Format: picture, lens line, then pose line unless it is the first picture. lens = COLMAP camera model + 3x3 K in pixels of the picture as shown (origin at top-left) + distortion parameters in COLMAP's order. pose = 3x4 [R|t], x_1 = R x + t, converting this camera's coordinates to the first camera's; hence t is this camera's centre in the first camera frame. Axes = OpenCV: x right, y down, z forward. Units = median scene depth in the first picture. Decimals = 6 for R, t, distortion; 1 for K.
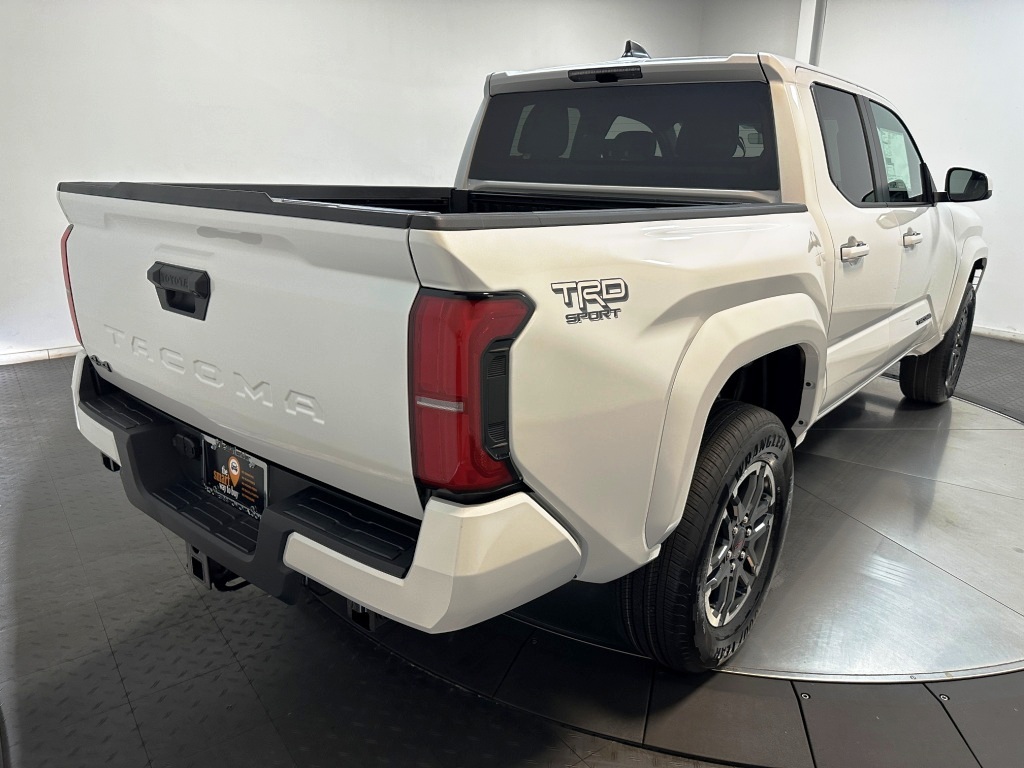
lens RADIAL K [[723.2, 0, 515.0], [0, 723.2, 381.8], [0, 0, 1]] dist [0.065178, -0.094995]
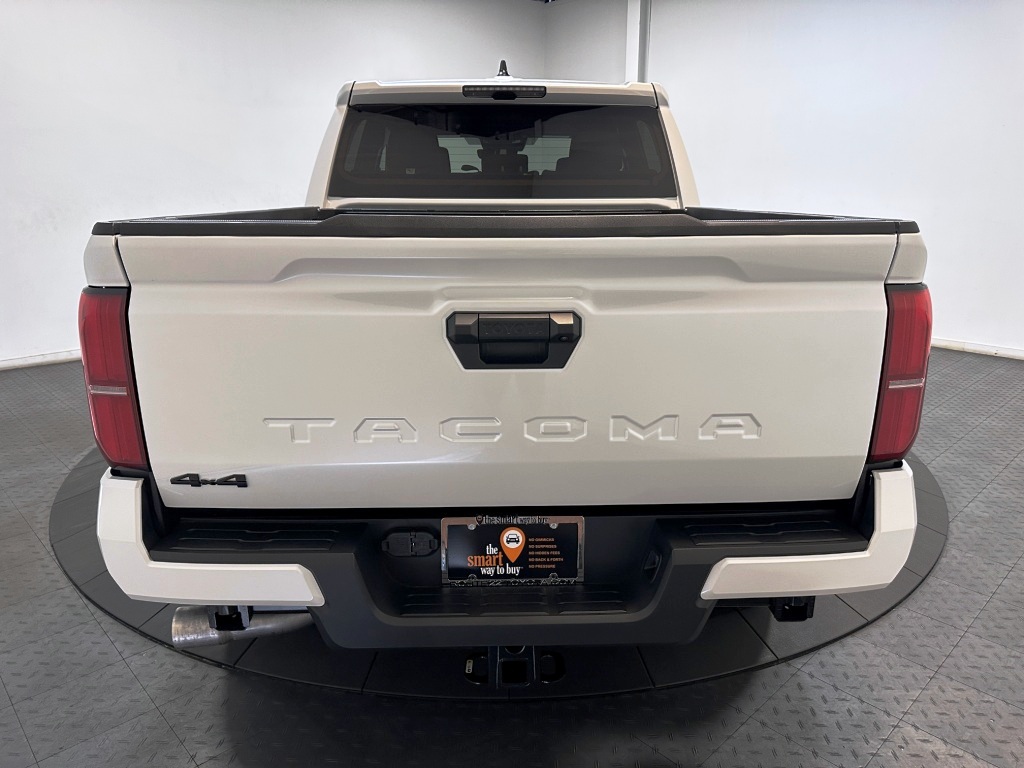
lens RADIAL K [[720.4, 0, 518.4], [0, 720.4, 380.4], [0, 0, 1]] dist [0.062986, -0.001583]
pose [[0.752080, -0.195262, 0.629483, -0.751170], [0.203777, 0.977198, 0.059656, -0.098078], [-0.626778, 0.083408, 0.774721, 0.276790]]
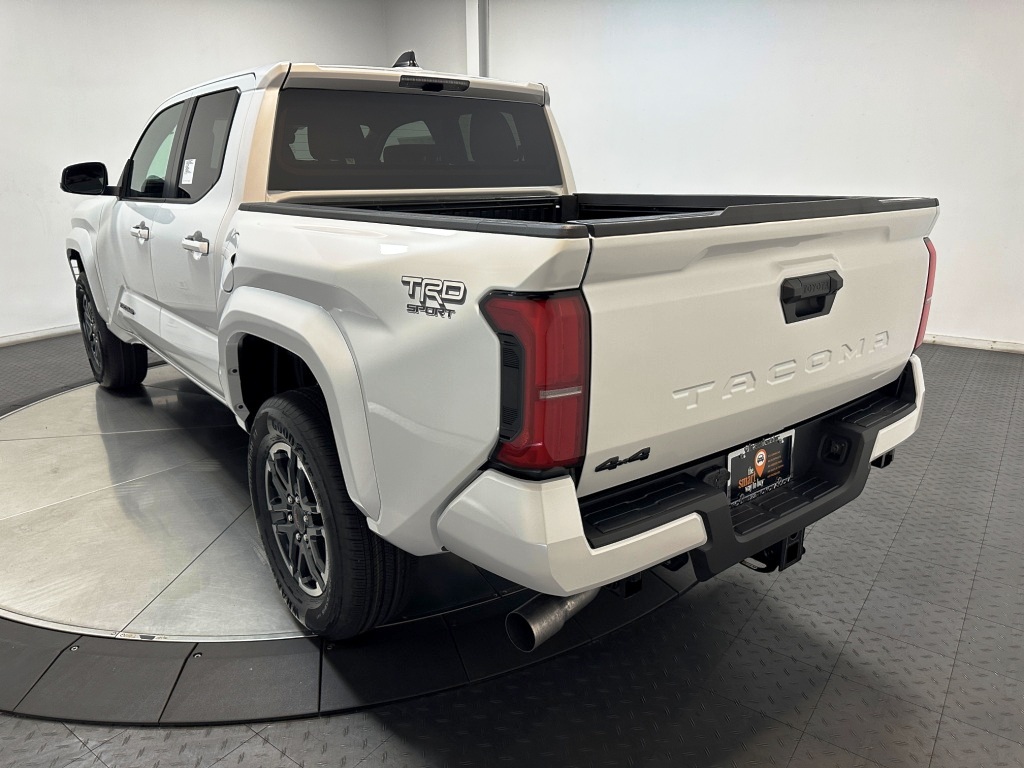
lens RADIAL K [[723.2, 0, 515.0], [0, 723.2, 381.8], [0, 0, 1]] dist [0.065178, -0.094995]
pose [[0.214681, -0.302256, 0.928737, -1.227002], [0.285938, 0.928695, 0.236146, -0.298766], [-0.933890, 0.214865, 0.285800, 0.862382]]
